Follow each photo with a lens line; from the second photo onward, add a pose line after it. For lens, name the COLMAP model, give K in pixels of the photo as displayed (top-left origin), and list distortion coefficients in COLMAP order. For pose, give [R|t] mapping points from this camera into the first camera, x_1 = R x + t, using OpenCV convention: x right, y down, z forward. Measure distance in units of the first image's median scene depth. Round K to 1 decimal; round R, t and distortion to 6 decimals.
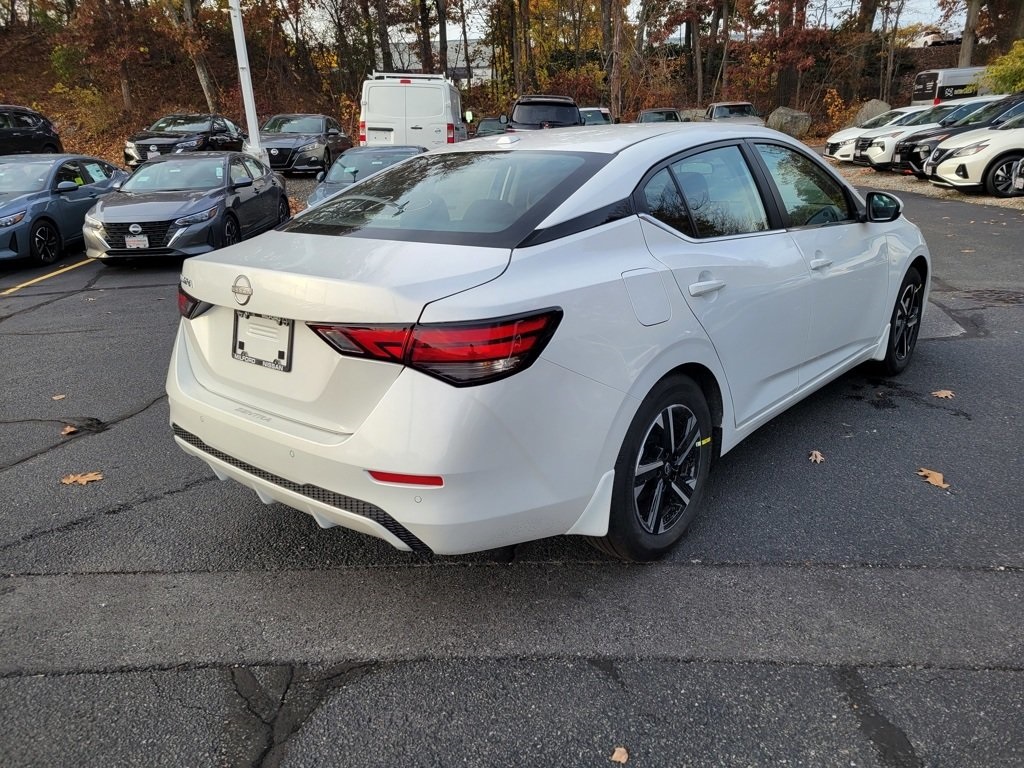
lens RADIAL K [[785.1, 0, 512.0], [0, 785.1, 384.0], [0, 0, 1]] dist [0.036171, -0.004773]
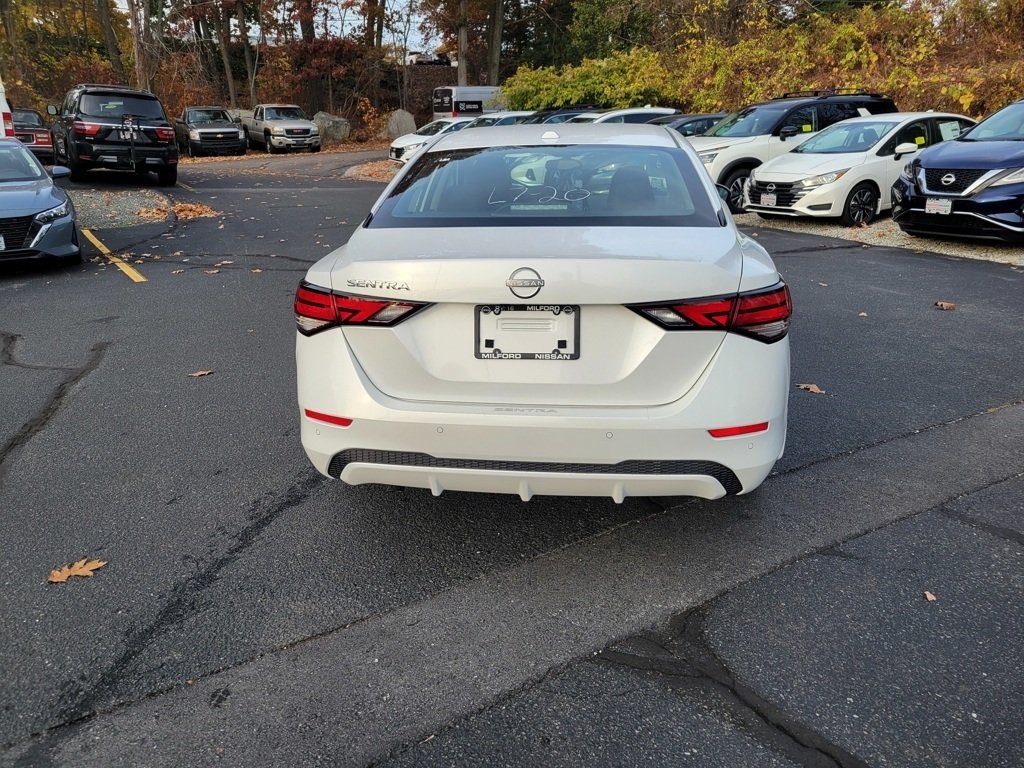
lens RADIAL K [[785.1, 0, 512.0], [0, 785.1, 384.0], [0, 0, 1]] dist [0.036171, -0.004773]
pose [[0.820756, -0.151393, 0.550853, -0.157494], [0.153604, 0.987220, 0.042455, -0.006785], [-0.550241, 0.049768, 0.833522, 0.035251]]
